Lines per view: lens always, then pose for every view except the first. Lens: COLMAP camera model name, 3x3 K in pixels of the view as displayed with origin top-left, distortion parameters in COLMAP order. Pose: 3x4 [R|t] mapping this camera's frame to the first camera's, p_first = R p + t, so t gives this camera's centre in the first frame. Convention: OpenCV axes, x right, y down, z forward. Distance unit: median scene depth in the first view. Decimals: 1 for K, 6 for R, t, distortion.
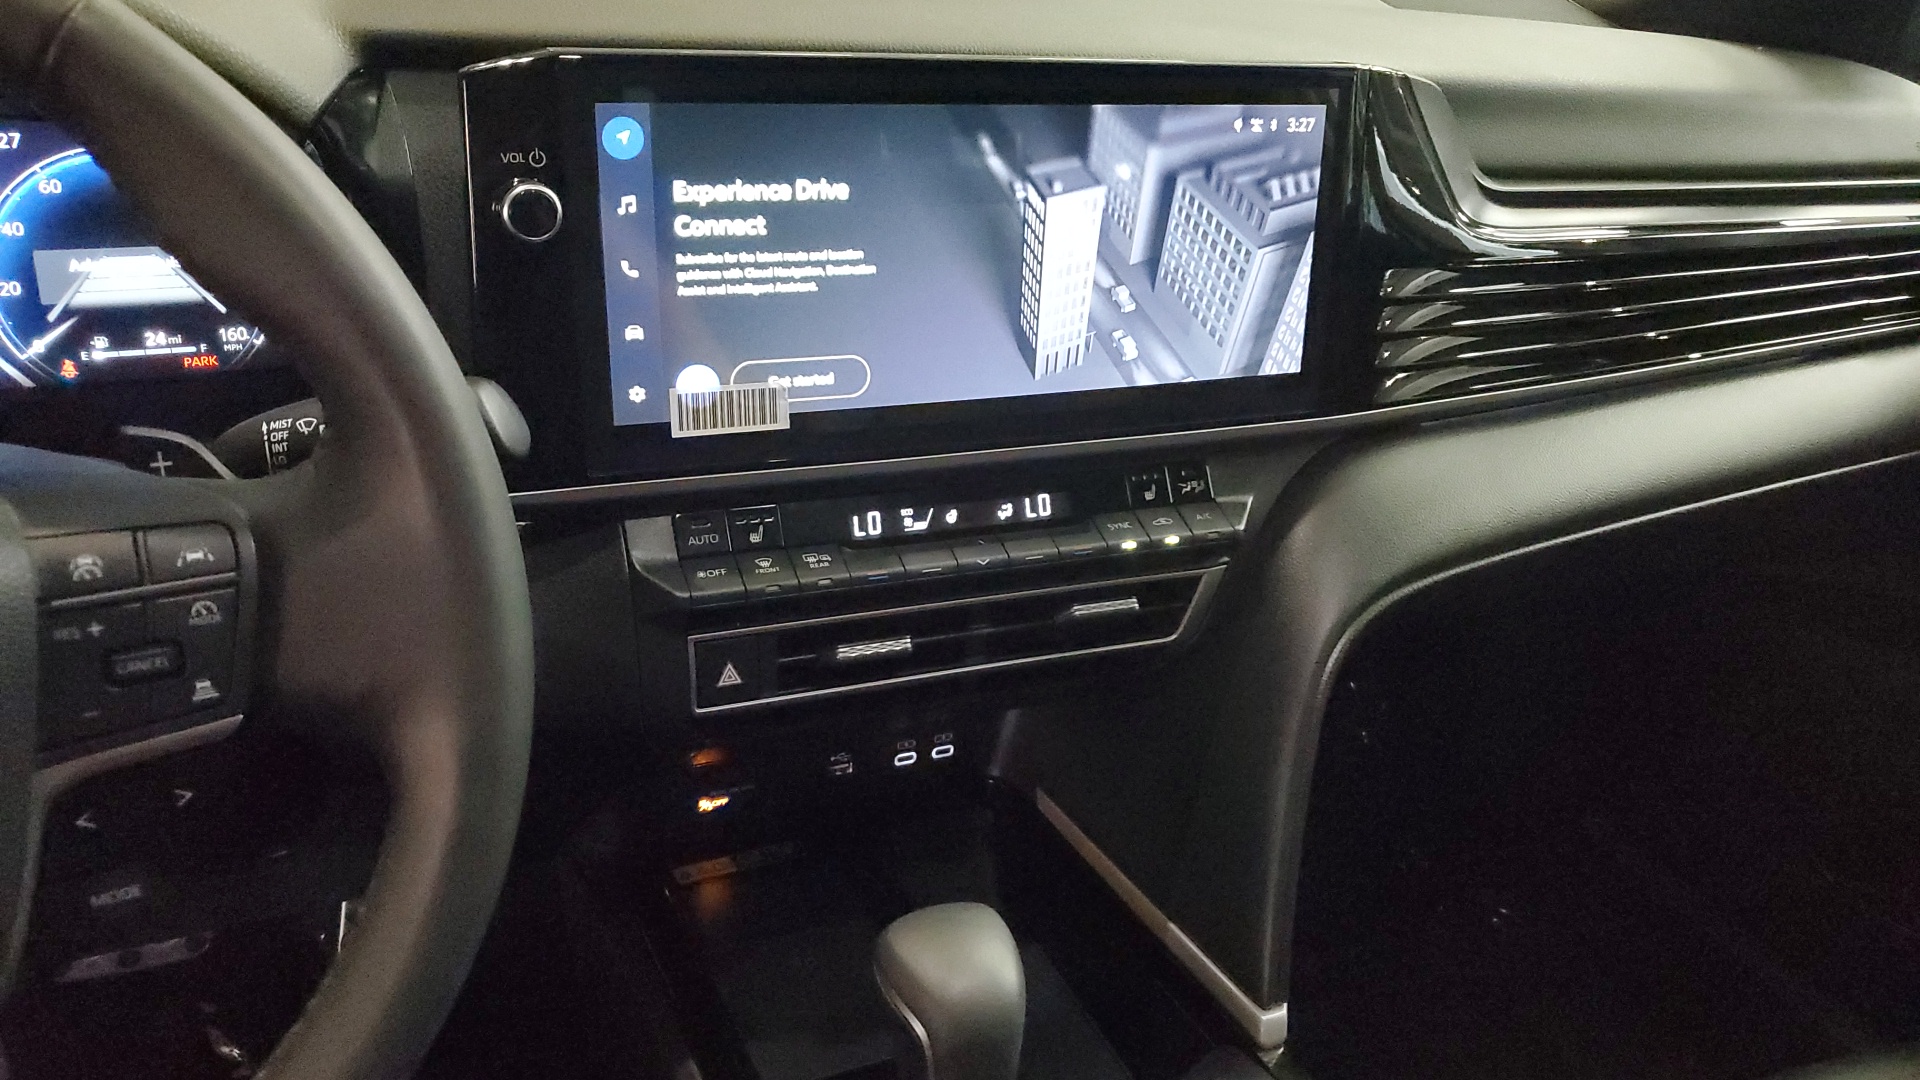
lens RADIAL K [[1503.3, 0, 961.9], [0, 1503.3, 554.6], [0, 0, 1]] dist [0.031160, -0.006238]
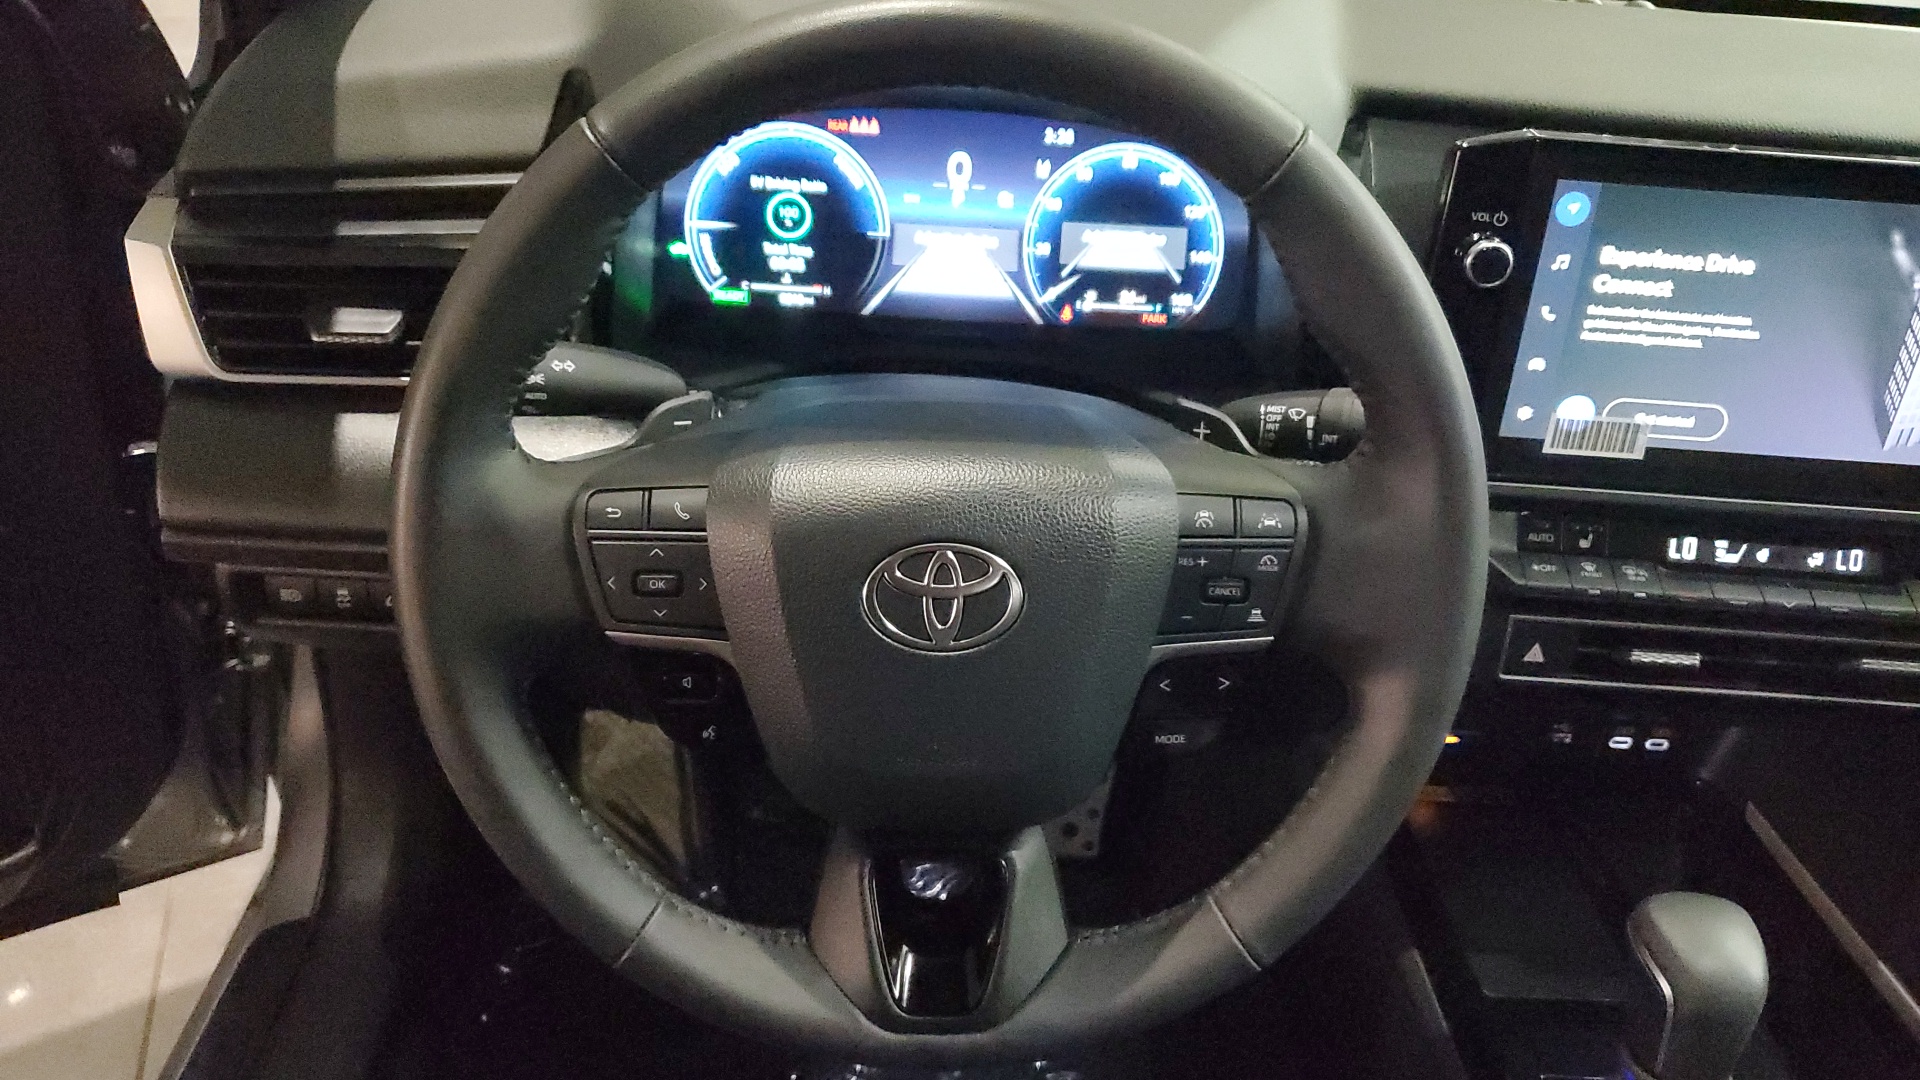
lens RADIAL K [[1500.6, 0, 960.0], [0, 1500.6, 540.0], [0, 0, 1]] dist [0.003943, -0.010267]
pose [[0.912646, 0.206845, -0.352550, -0.172142], [-0.180495, 0.977800, 0.106439, -0.050922], [0.366740, -0.033507, 0.929720, -0.261869]]
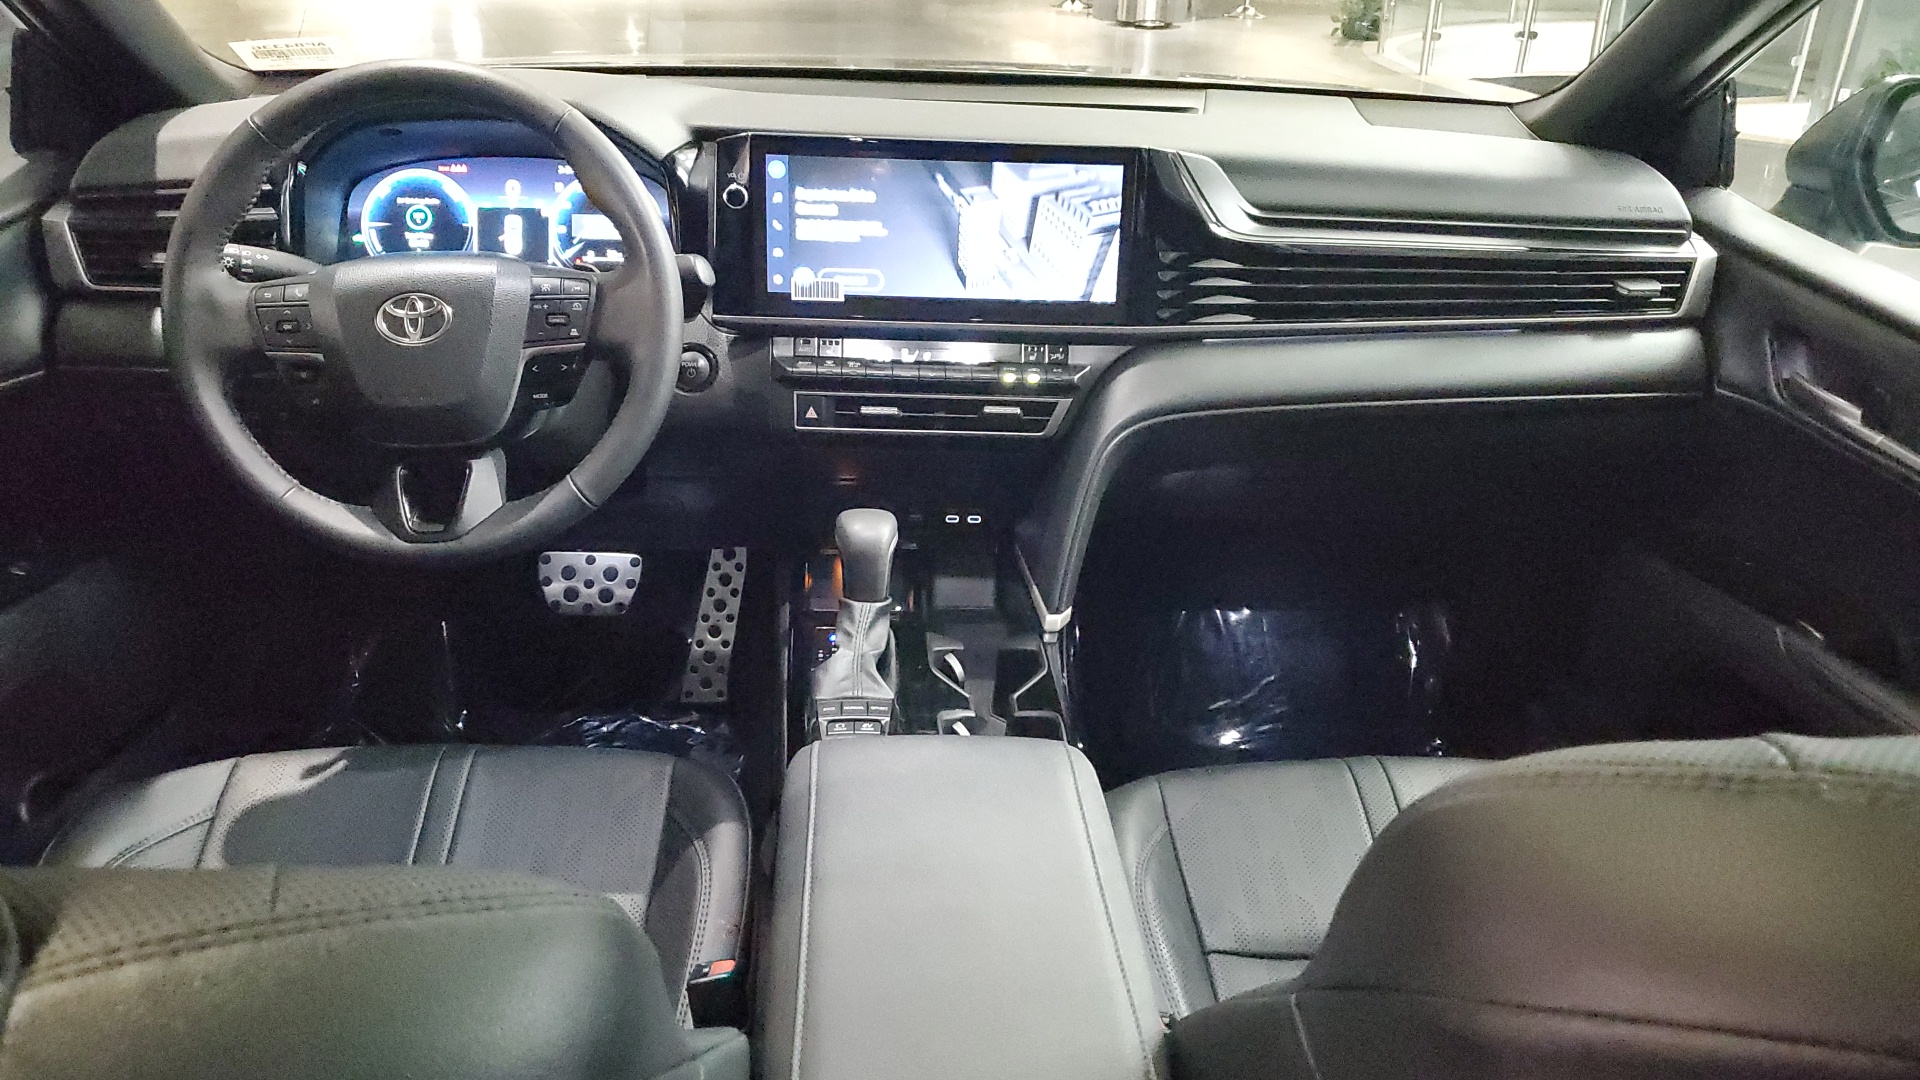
lens RADIAL K [[1428.2, 0, 966.9], [0, 1428.2, 567.5], [0, 0, 1]] dist [0.104044, -0.260395]
pose [[0.937209, 0.107031, -0.331938, 0.804260], [-0.125025, 0.991596, -0.033270, 0.355782], [0.325588, 0.072682, 0.942714, -0.926672]]
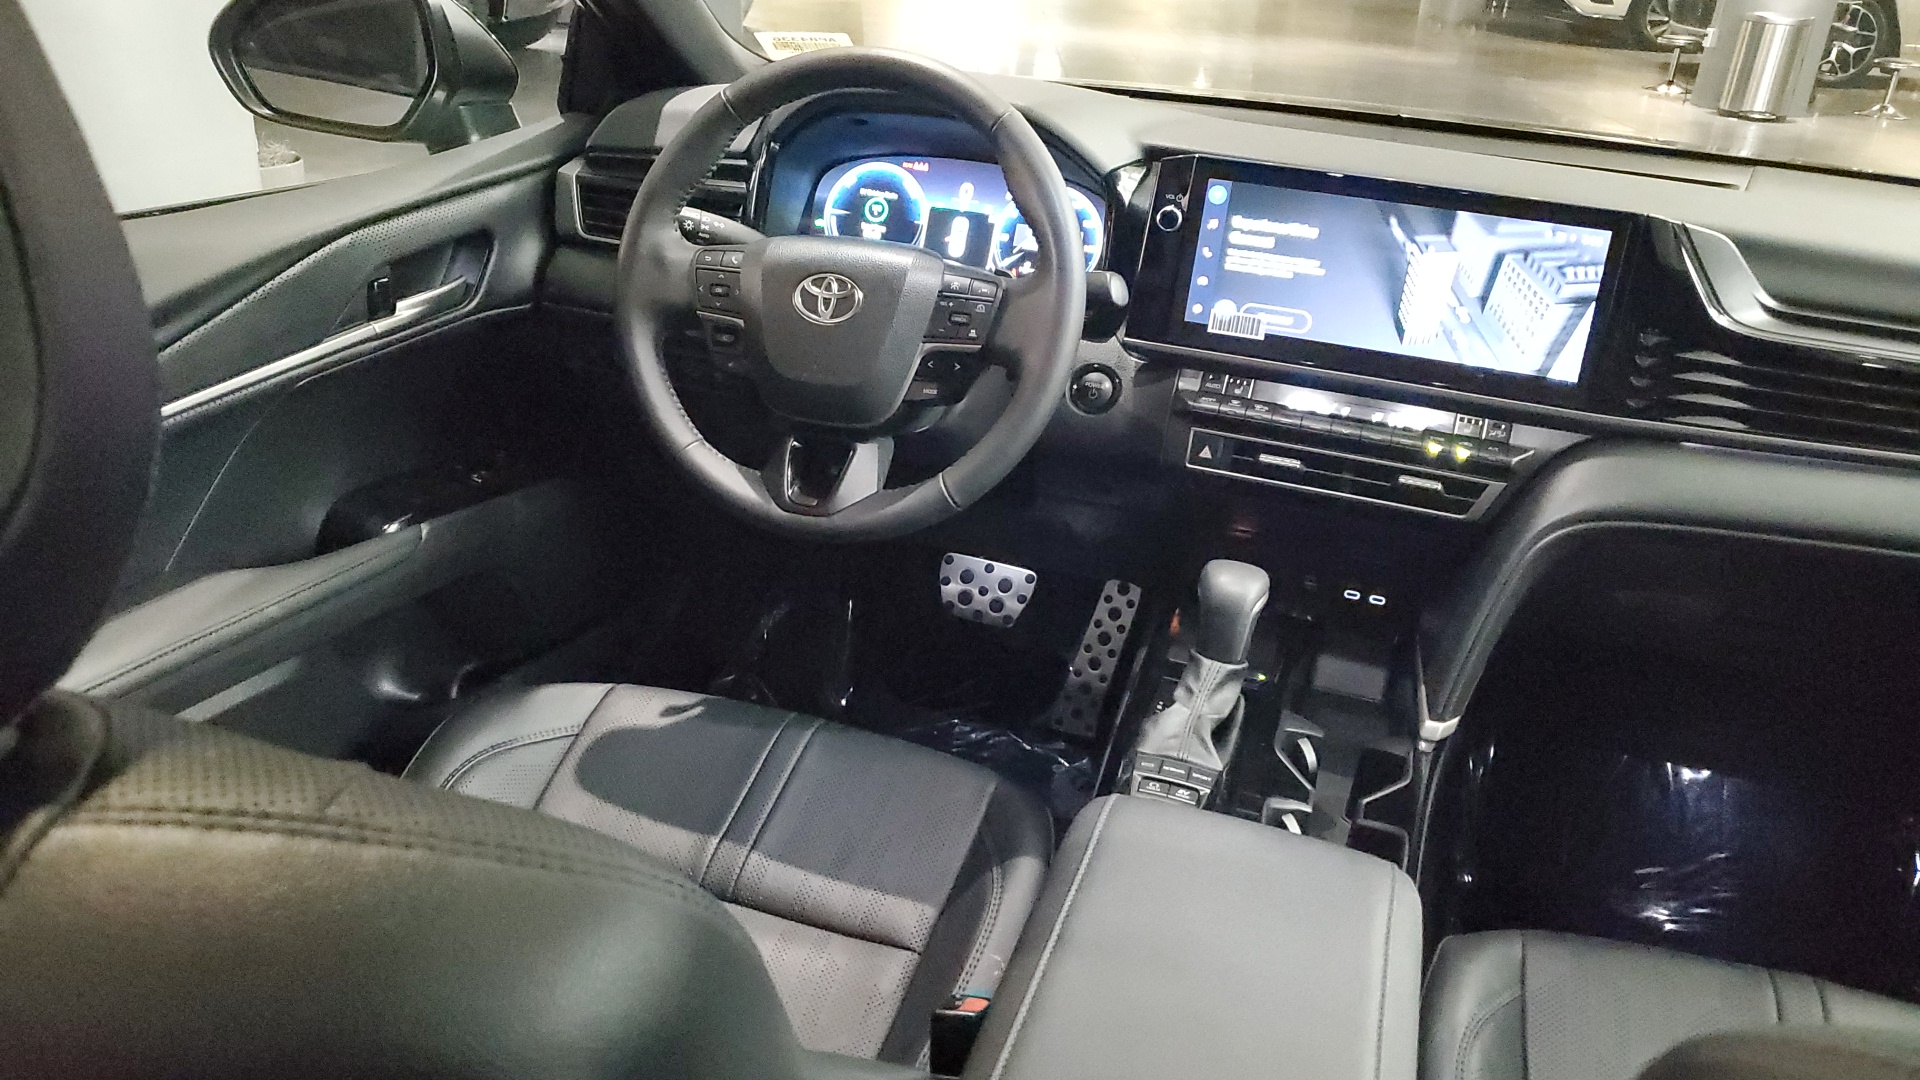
lens RADIAL K [[1444.5, 0, 954.7], [0, 1444.5, 538.3], [0, 0, 1]] dist [0.113790, -0.327060]
pose [[0.744098, 0.245431, -0.621355, 0.883072], [-0.320669, 0.947140, -0.009901, 0.332176], [0.586080, 0.206616, 0.783467, -0.776990]]
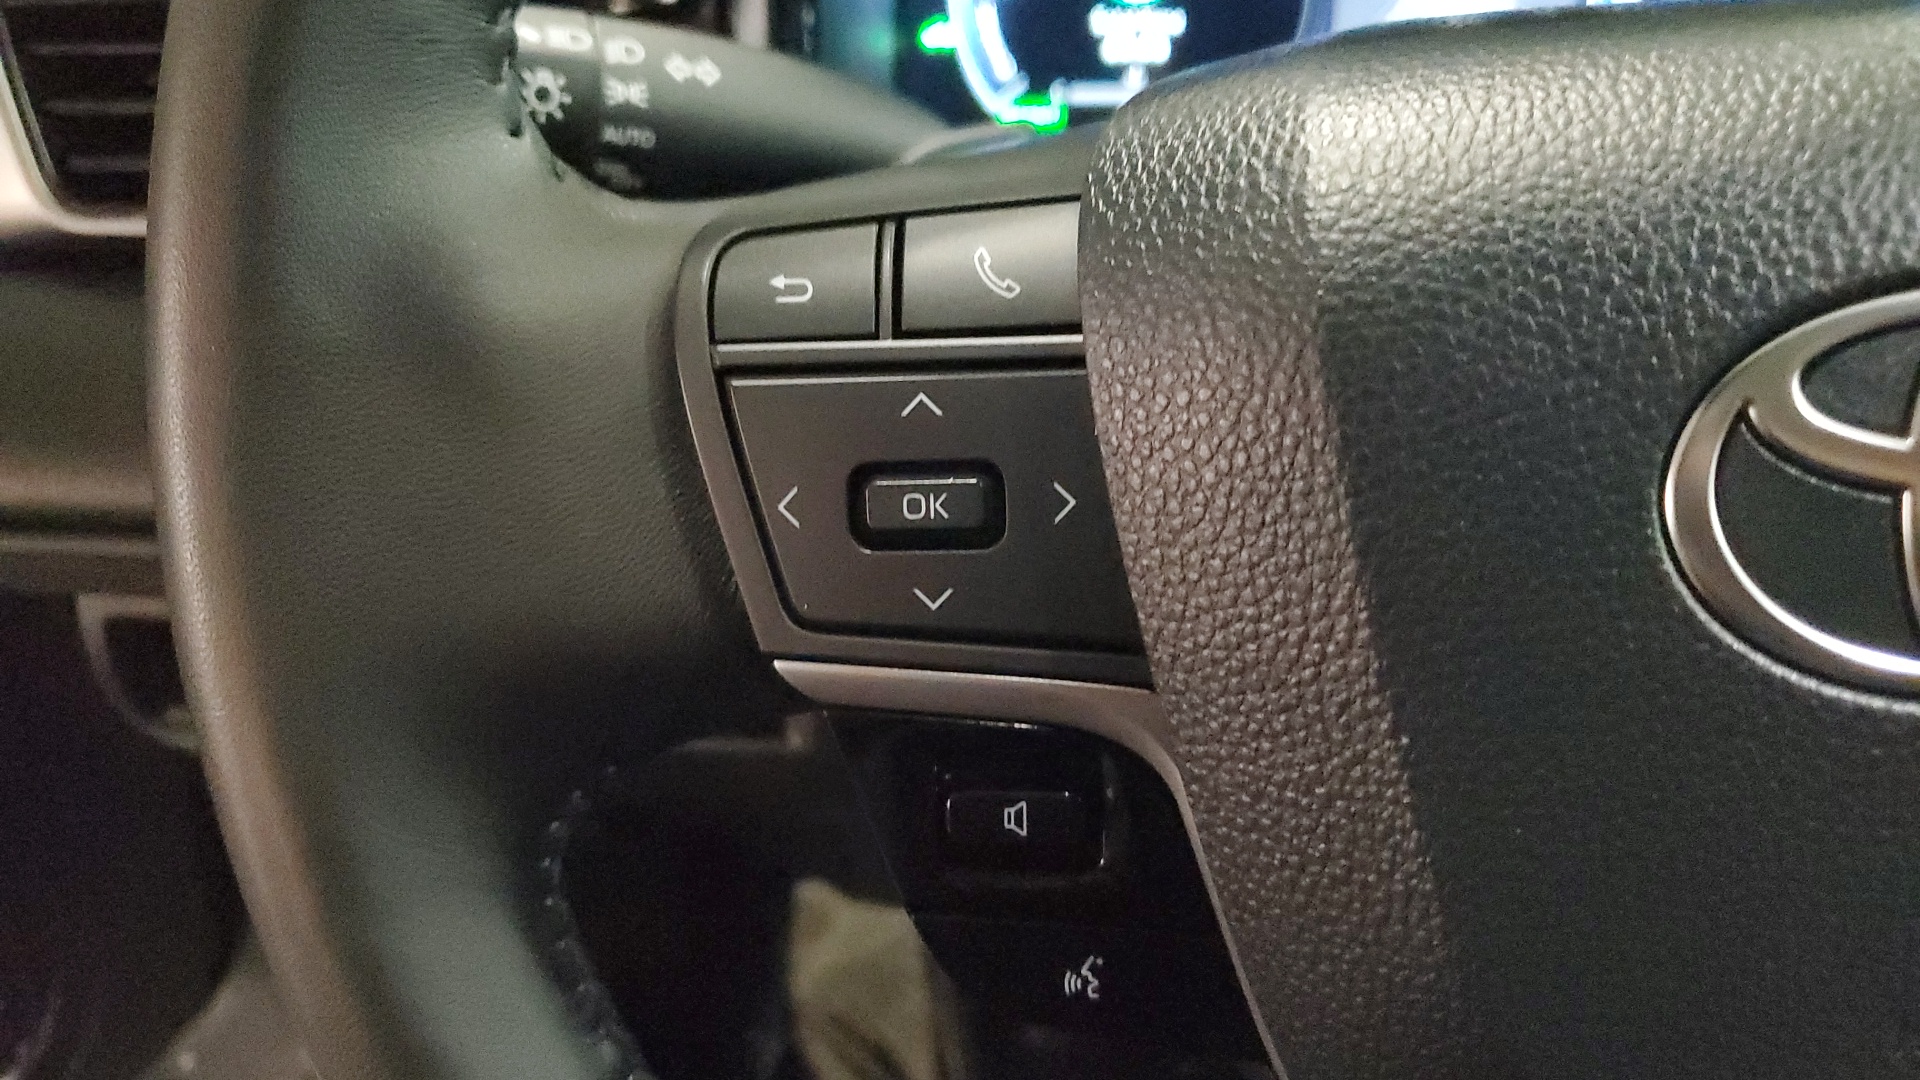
lens RADIAL K [[1560.7, 0, 960.0], [0, 1560.7, 540.0], [0, 0, 1]] dist [-0.000211, -0.000389]
pose [[0.850285, 0.150605, -0.504315, -0.485184], [-0.153556, 0.987484, 0.035996, 0.095029], [0.503424, 0.046833, 0.862769, 0.241997]]
